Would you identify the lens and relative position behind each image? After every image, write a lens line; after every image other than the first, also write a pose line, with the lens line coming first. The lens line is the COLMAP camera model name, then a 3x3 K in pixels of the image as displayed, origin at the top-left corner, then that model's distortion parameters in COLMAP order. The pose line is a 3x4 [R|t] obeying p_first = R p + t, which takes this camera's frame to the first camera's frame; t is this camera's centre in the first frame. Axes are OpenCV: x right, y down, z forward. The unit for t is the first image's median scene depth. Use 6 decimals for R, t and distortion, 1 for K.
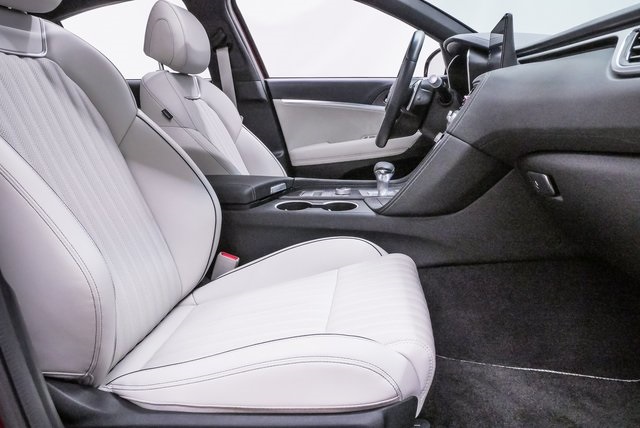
lens RADIAL K [[453.3, 0, 315.7], [0, 453.3, 222.0], [0, 0, 1]] dist [-0.043988, -0.000450]
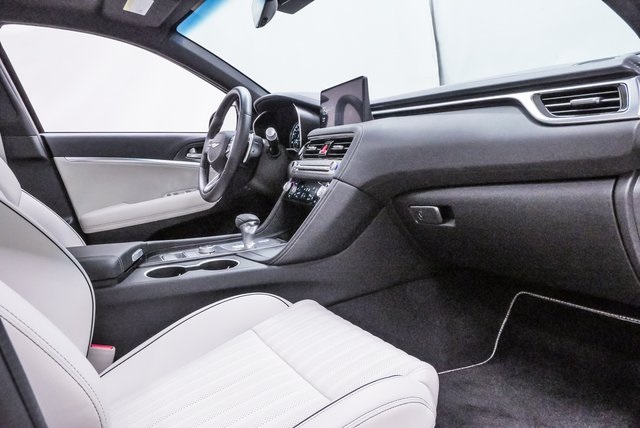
lens RADIAL K [[453.3, 0, 315.7], [0, 453.3, 222.0], [0, 0, 1]] dist [-0.043988, -0.000450]
pose [[0.818782, -0.096070, 0.566010, -0.292581], [0.166373, 0.983299, -0.073775, -0.018783], [-0.549469, 0.154574, 0.821091, 0.119059]]
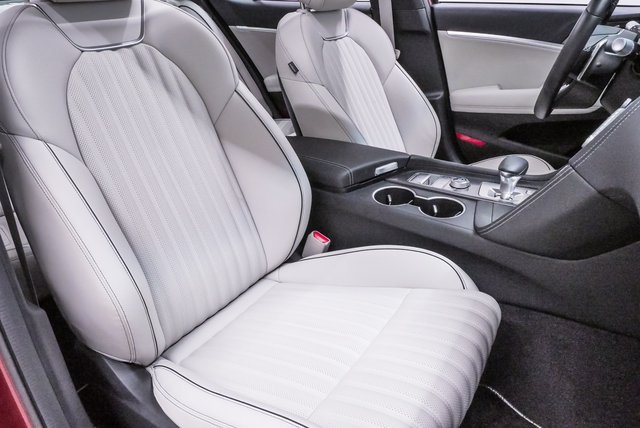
lens RADIAL K [[453.3, 0, 315.7], [0, 453.3, 222.0], [0, 0, 1]] dist [-0.043988, -0.000450]
pose [[0.893852, 0.193401, -0.404505, 0.185211], [-0.088852, 0.960699, 0.262989, -0.207435], [0.439470, -0.199132, 0.875907, 0.137203]]
